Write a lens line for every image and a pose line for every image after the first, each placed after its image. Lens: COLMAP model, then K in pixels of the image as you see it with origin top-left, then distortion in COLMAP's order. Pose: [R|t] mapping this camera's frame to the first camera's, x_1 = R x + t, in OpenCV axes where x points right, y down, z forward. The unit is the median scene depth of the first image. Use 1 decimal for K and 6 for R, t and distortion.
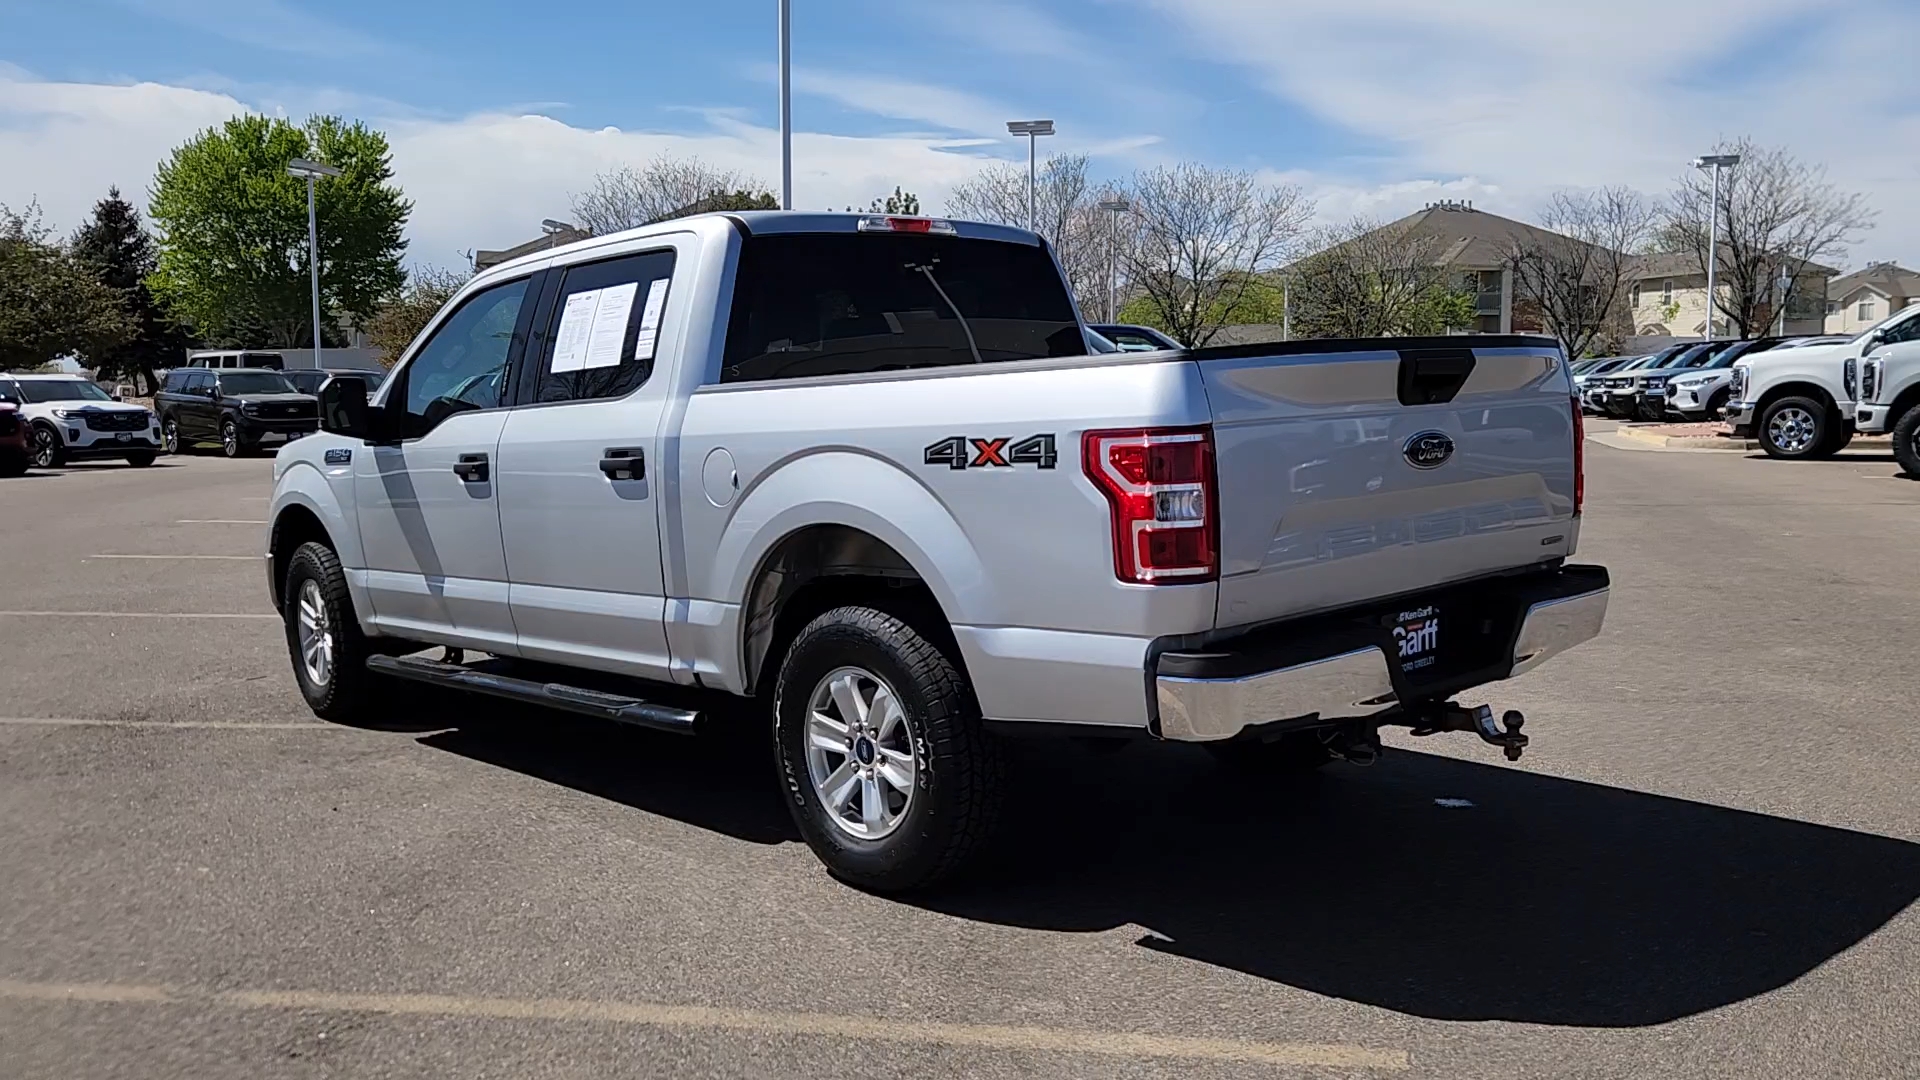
lens RADIAL K [[1620.6, 0, 950.0], [0, 1620.6, 539.1], [0, 0, 1]] dist [0.039411, -0.026601]
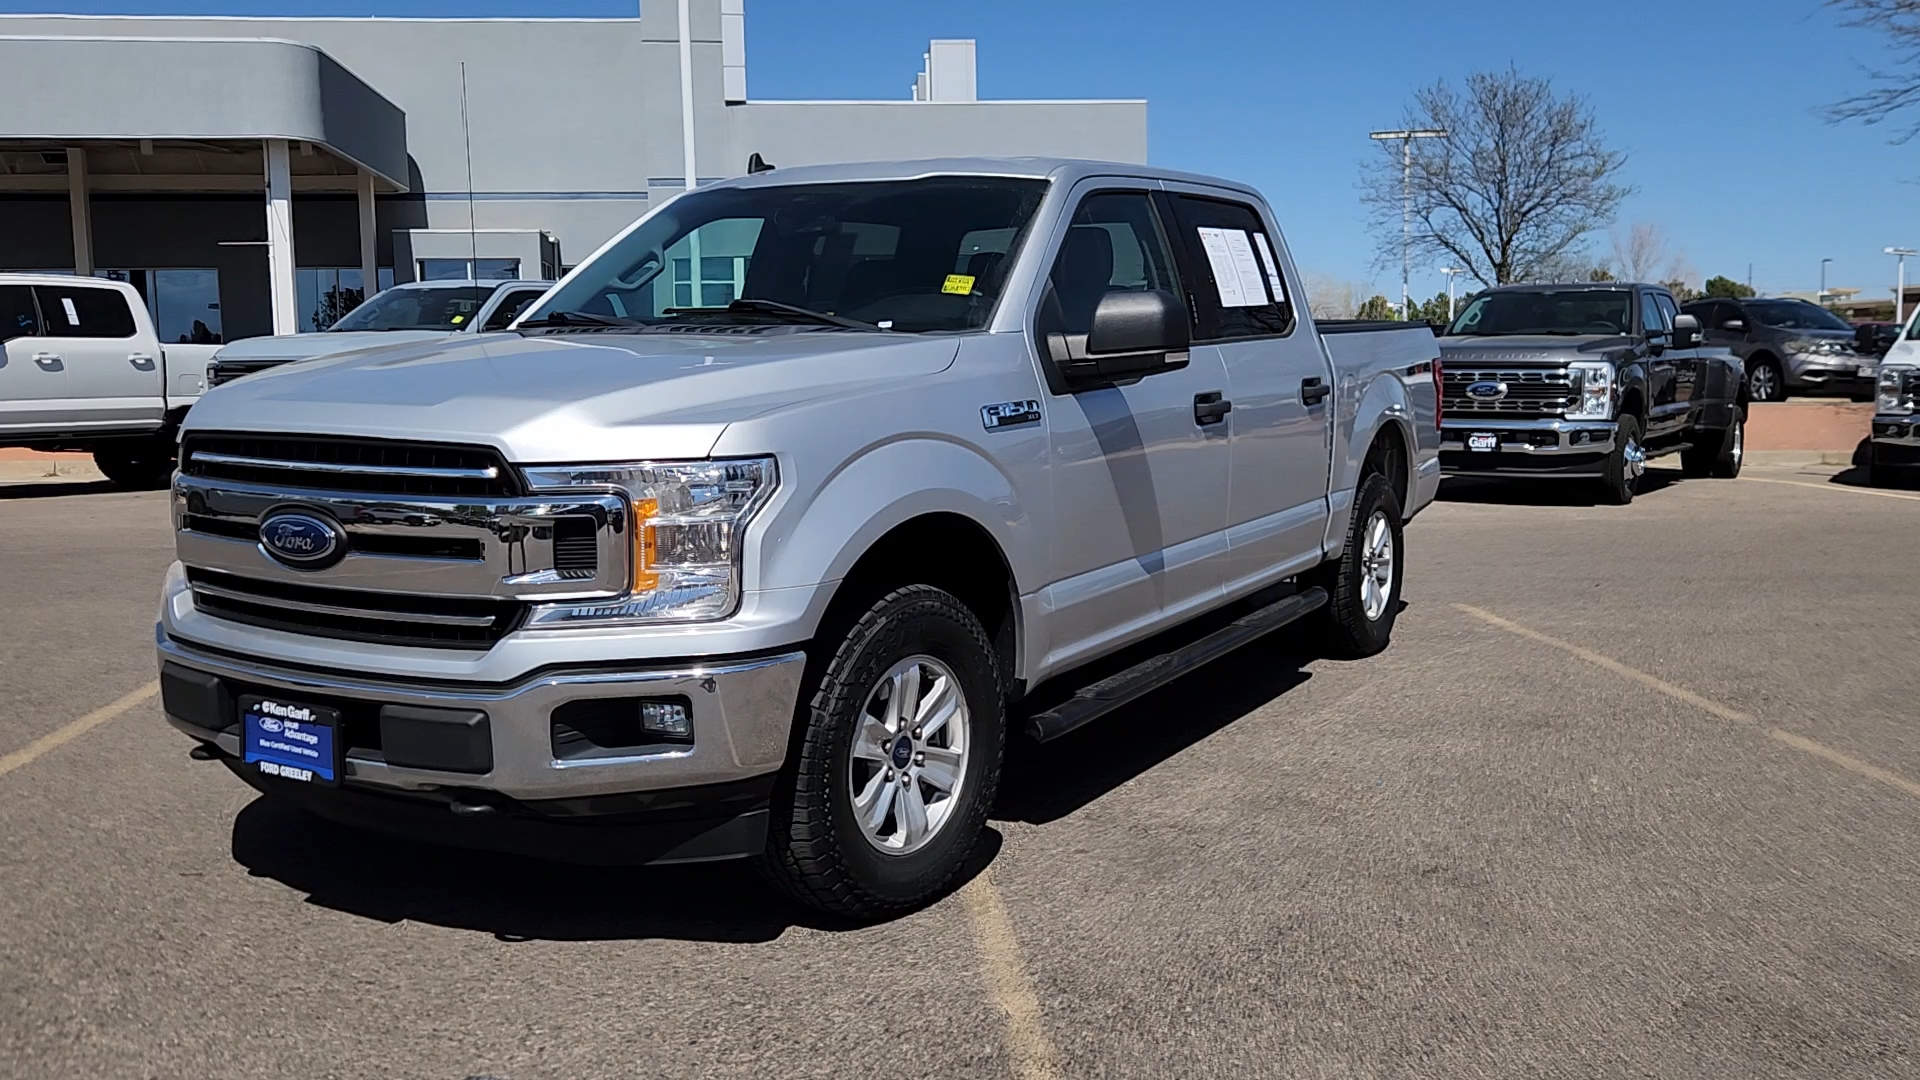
lens RADIAL K [[1620.6, 0, 946.2], [0, 1620.6, 550.9], [0, 0, 1]] dist [0.039411, -0.026601]
pose [[-0.280096, -0.087585, 0.955968, -1.320495], [0.102999, 0.987339, 0.120637, -0.105912], [-0.954430, 0.132254, -0.267529, 1.654314]]
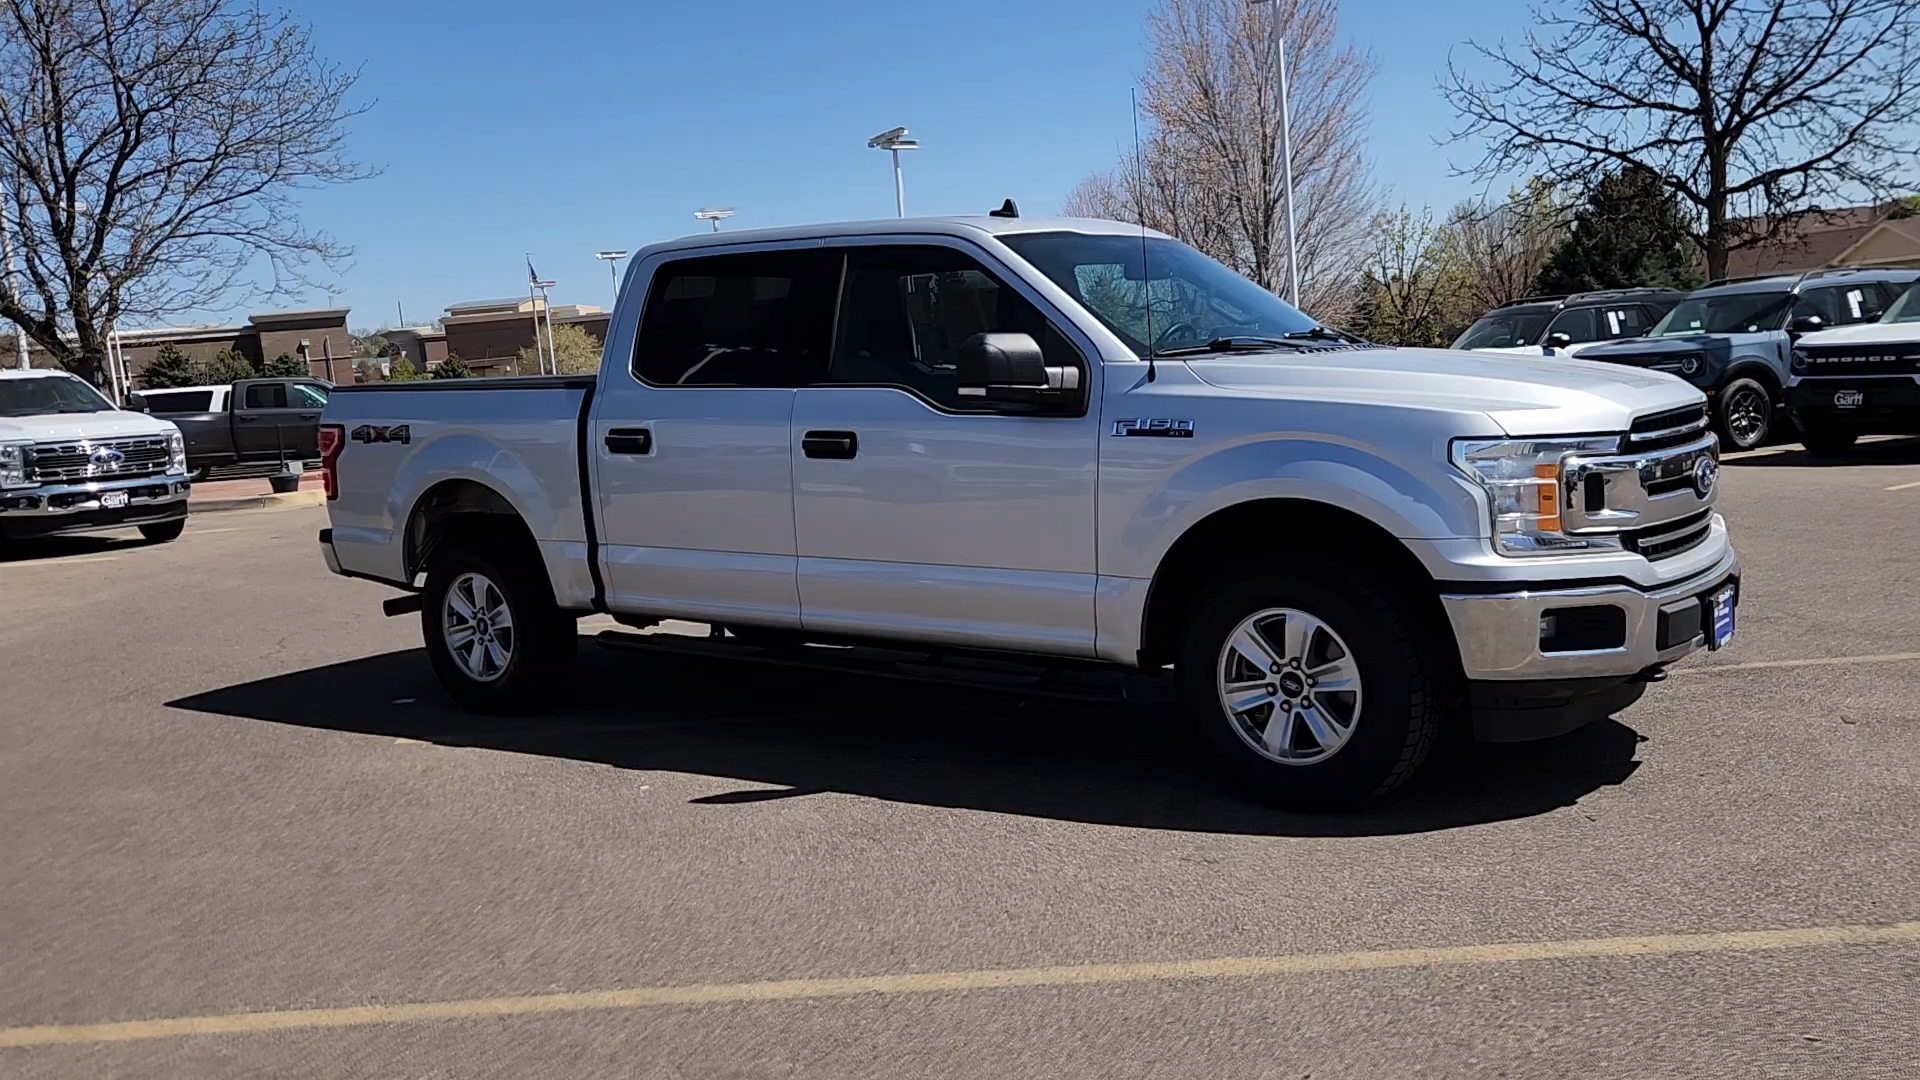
lens RADIAL K [[1620.6, 0, 948.6], [0, 1620.6, 546.6], [0, 0, 1]] dist [0.039411, -0.026601]
pose [[-0.975739, 0.109961, -0.189320, 0.102692], [0.068439, 0.974581, 0.213327, -0.262440], [0.207965, 0.195195, -0.958462, 2.623188]]
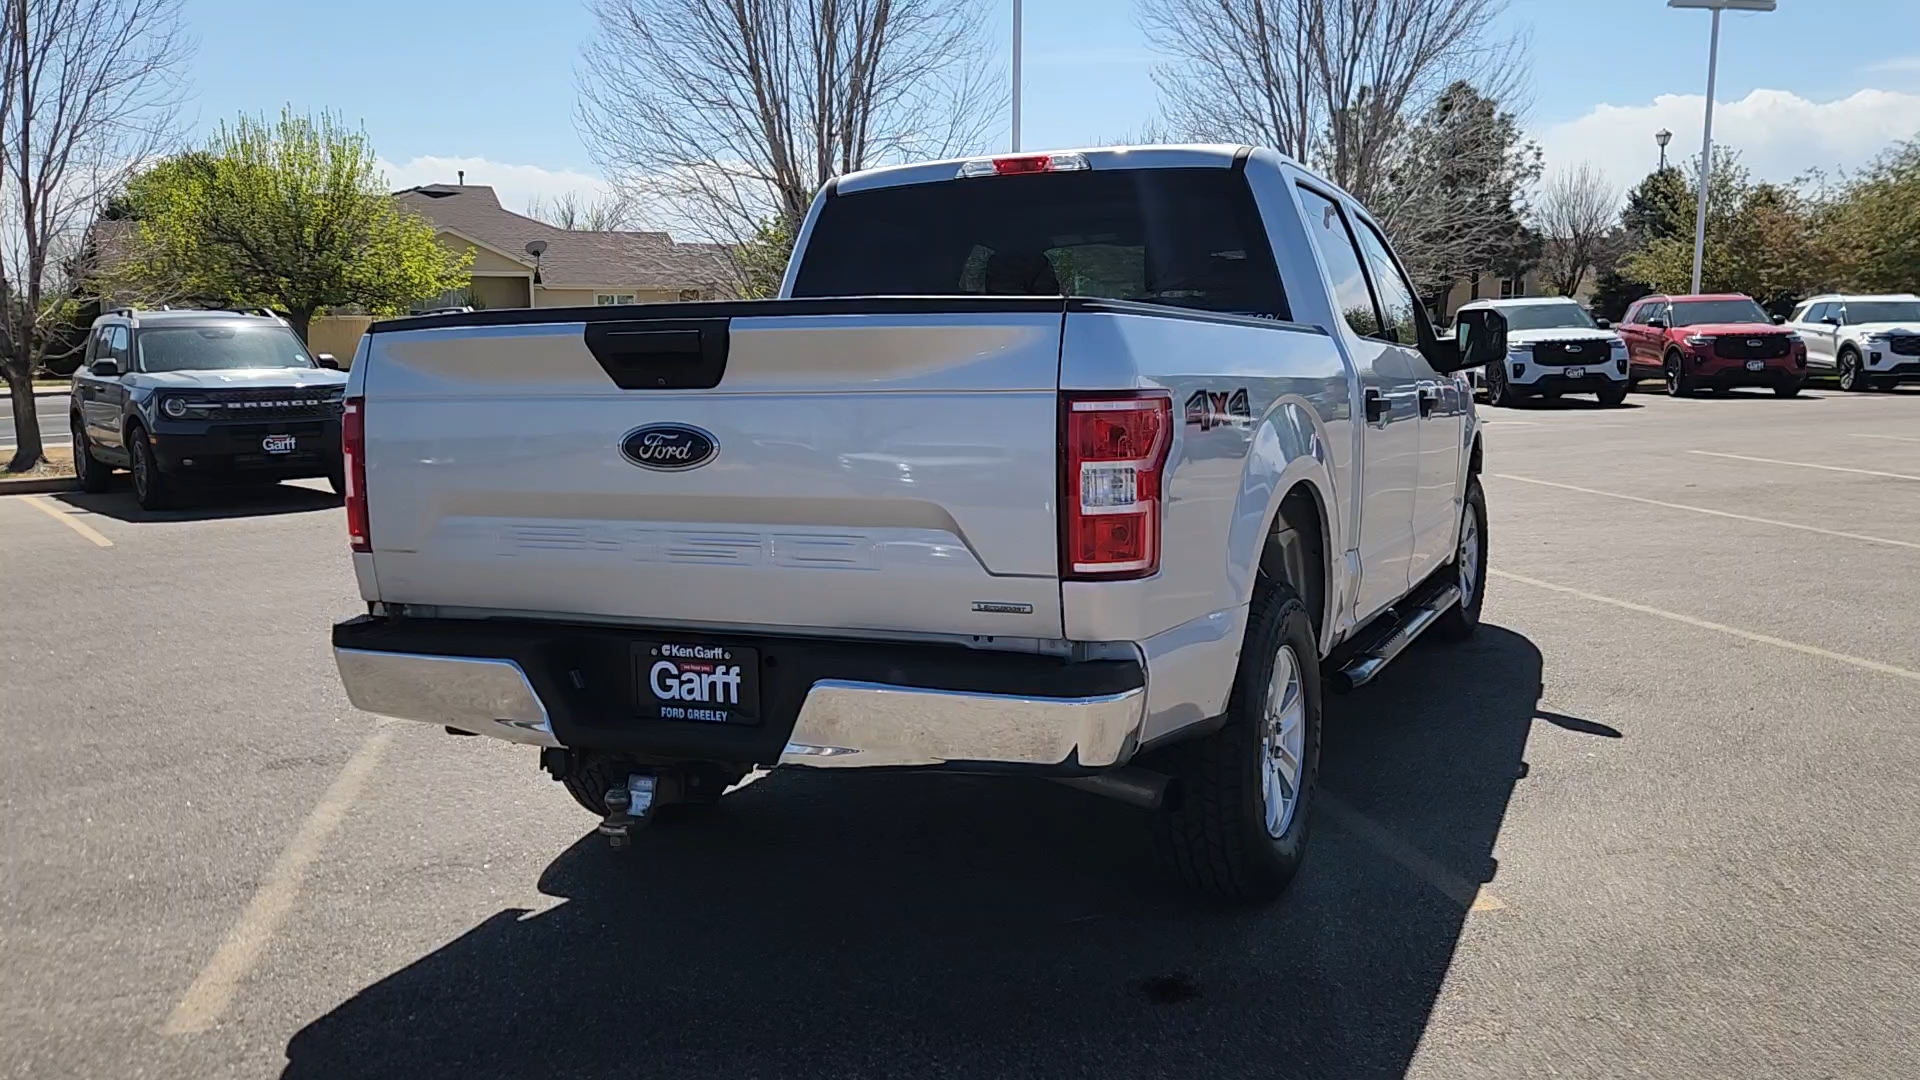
lens RADIAL K [[1620.6, 0, 951.1], [0, 1620.6, 548.2], [0, 0, 1]] dist [0.039411, -0.026601]
pose [[0.390368, 0.137025, -0.910405, 0.915696], [-0.084910, 0.990006, 0.112597, -0.091060], [0.916735, 0.033348, 0.398102, 0.692011]]
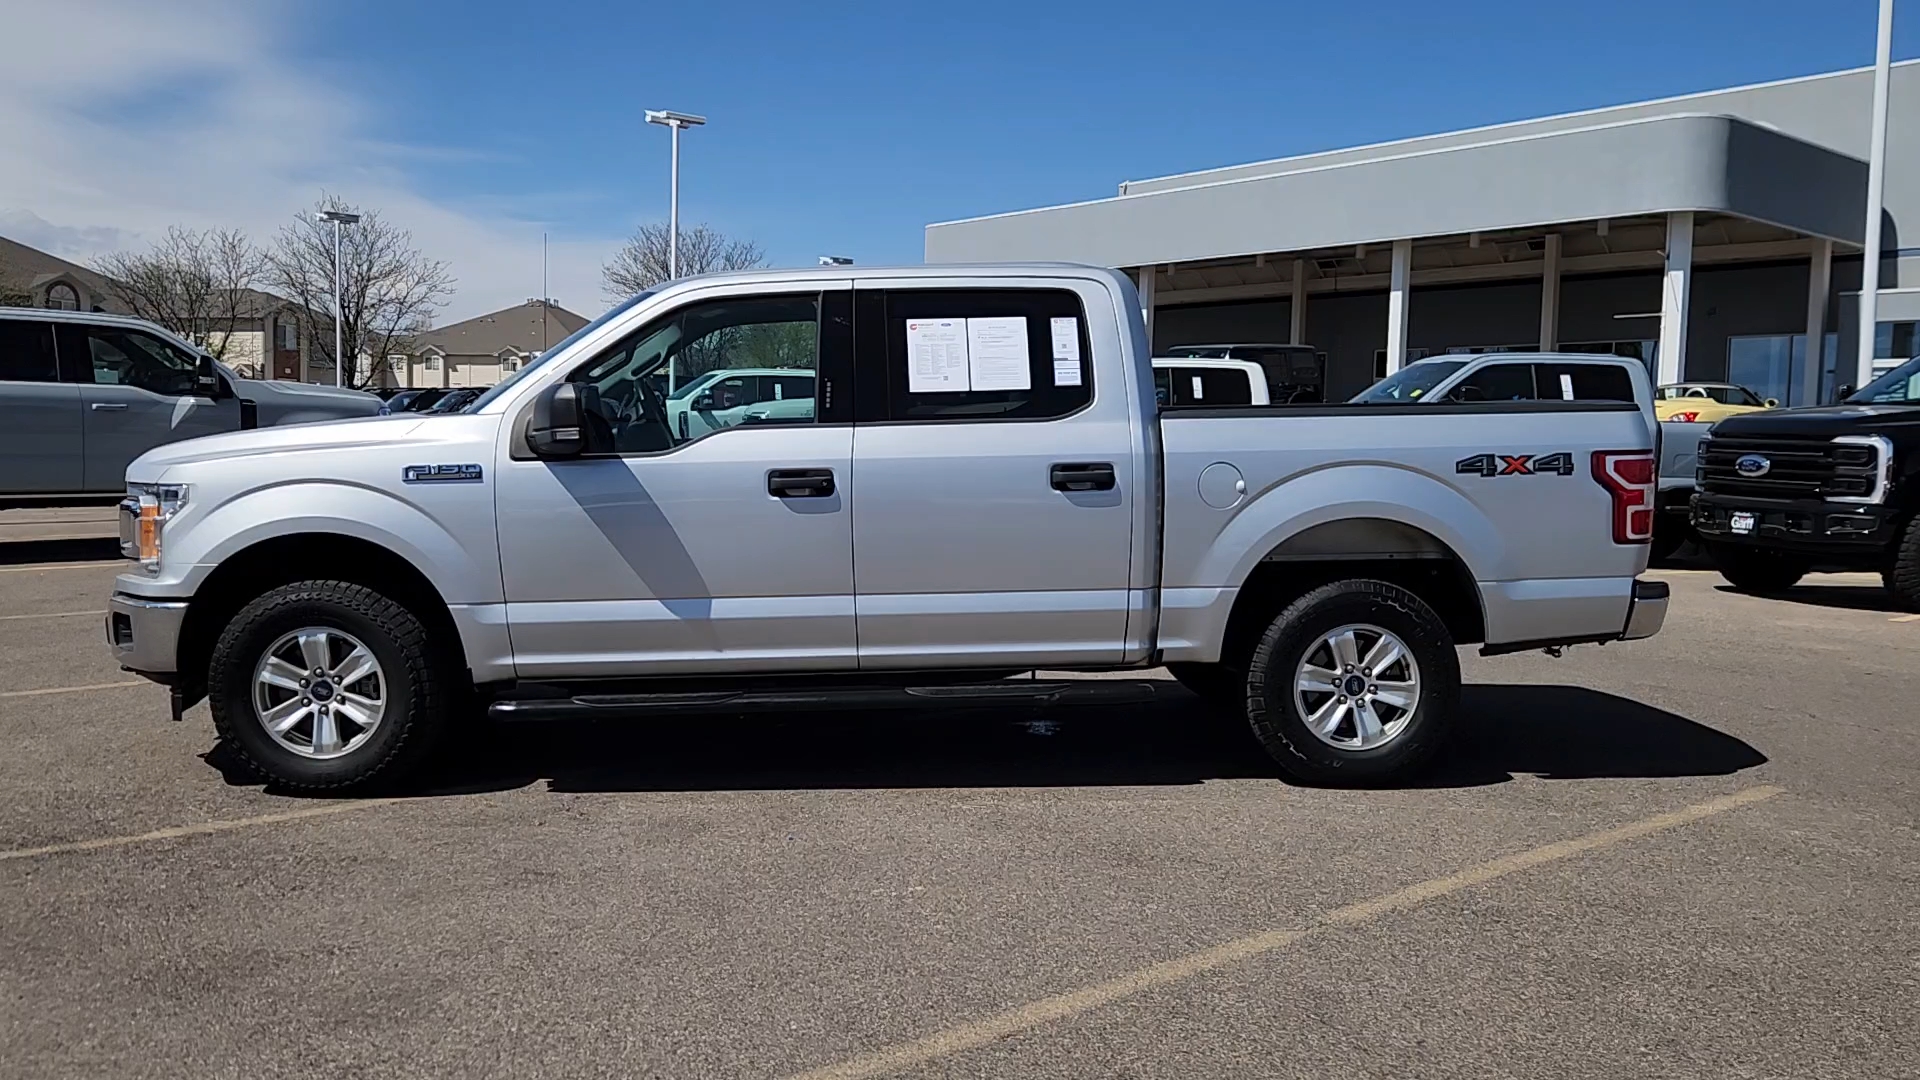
lens RADIAL K [[1620.6, 0, 941.6], [0, 1620.6, 545.7], [0, 0, 1]] dist [0.039411, -0.026601]
pose [[0.629222, -0.028541, 0.776702, -1.207461], [0.045357, 0.998971, -0.000037, -0.002070], [-0.775901, 0.035252, 0.629869, 0.371779]]
